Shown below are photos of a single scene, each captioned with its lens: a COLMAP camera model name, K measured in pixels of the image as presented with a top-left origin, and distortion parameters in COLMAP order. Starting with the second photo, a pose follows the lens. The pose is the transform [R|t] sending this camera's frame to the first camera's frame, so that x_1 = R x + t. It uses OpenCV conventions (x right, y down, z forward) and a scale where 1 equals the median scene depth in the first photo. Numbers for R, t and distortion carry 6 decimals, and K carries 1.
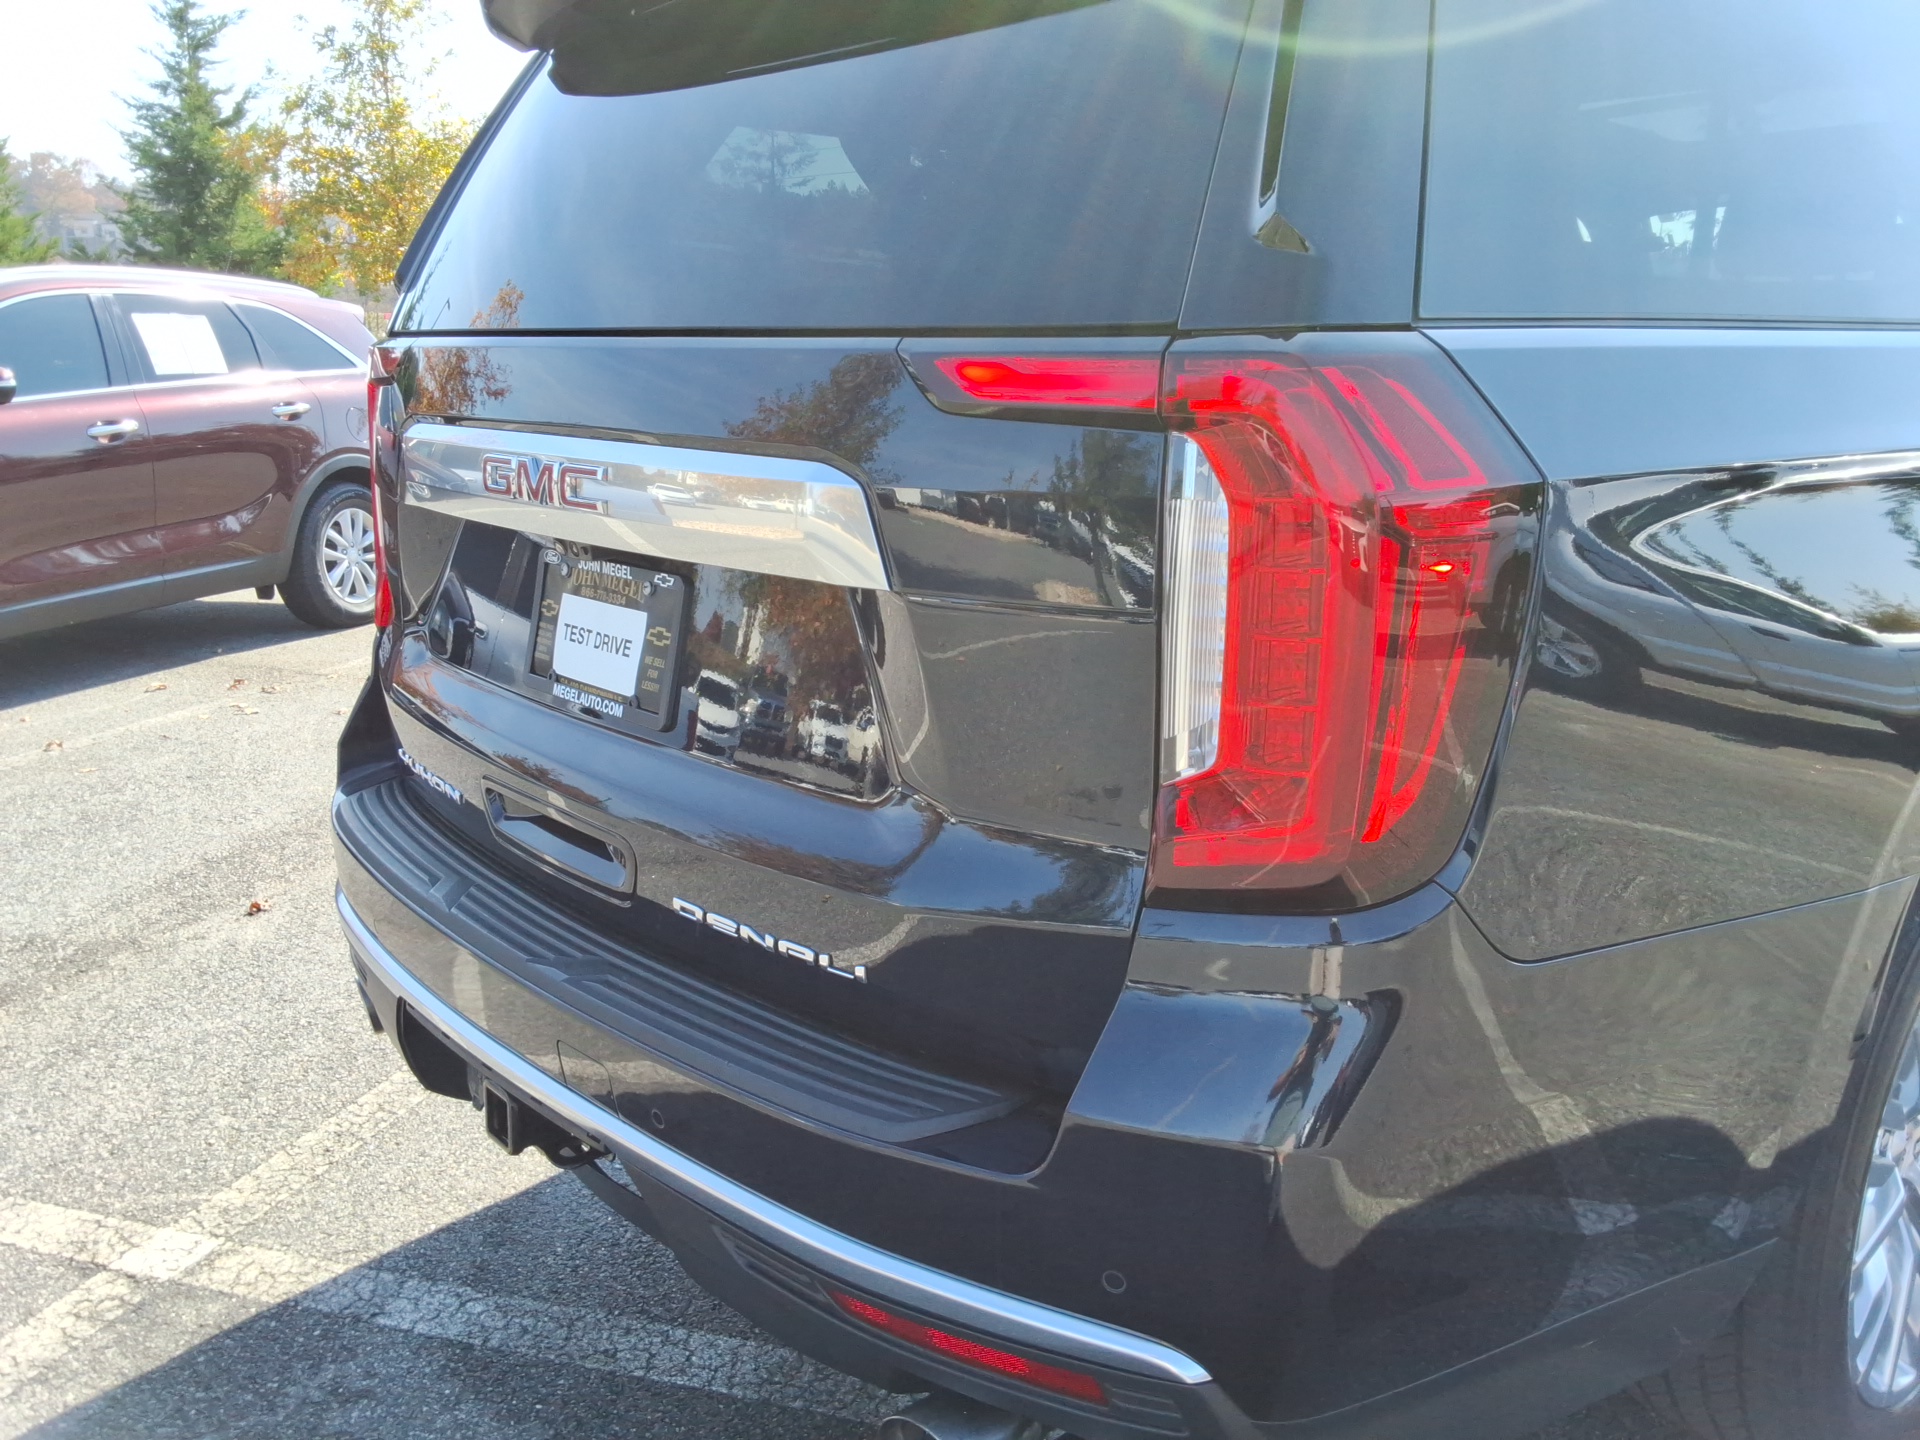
lens RADIAL K [[1533.7, 0, 954.5], [0, 1533.7, 705.7], [0, 0, 1]] dist [0.185131, -0.332279]
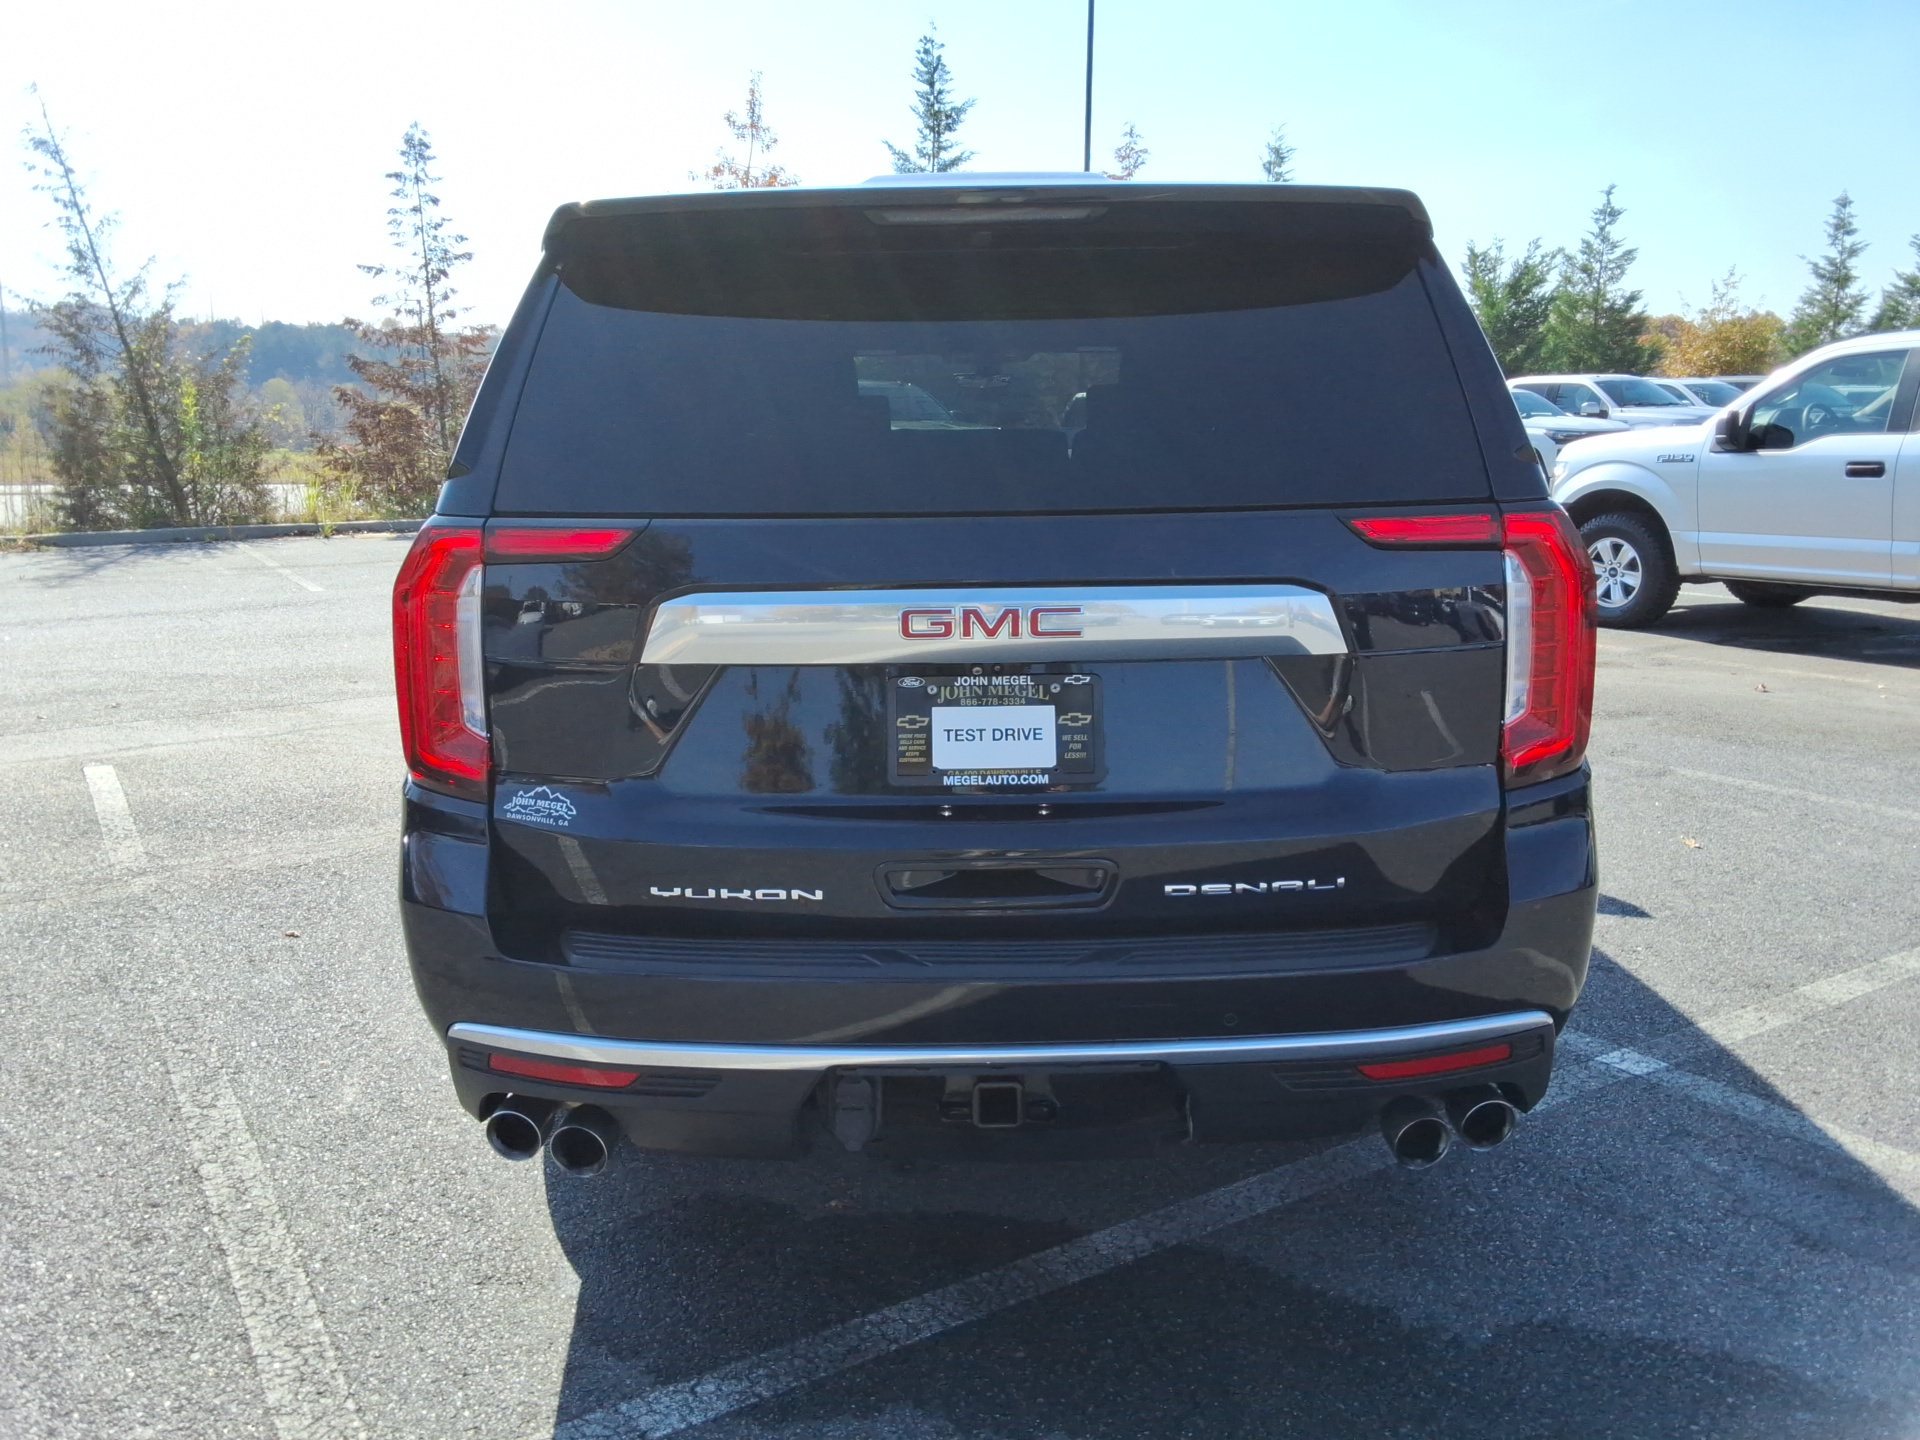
lens RADIAL K [[1538.1, 0, 960.0], [0, 1538.1, 720.0], [0, 0, 1]] dist [0.123521, -0.177254]
pose [[0.667119, -0.154894, 0.728670, -0.922525], [0.177684, 0.982999, 0.046282, -0.092281], [-0.723450, 0.098597, 0.683300, 0.084592]]
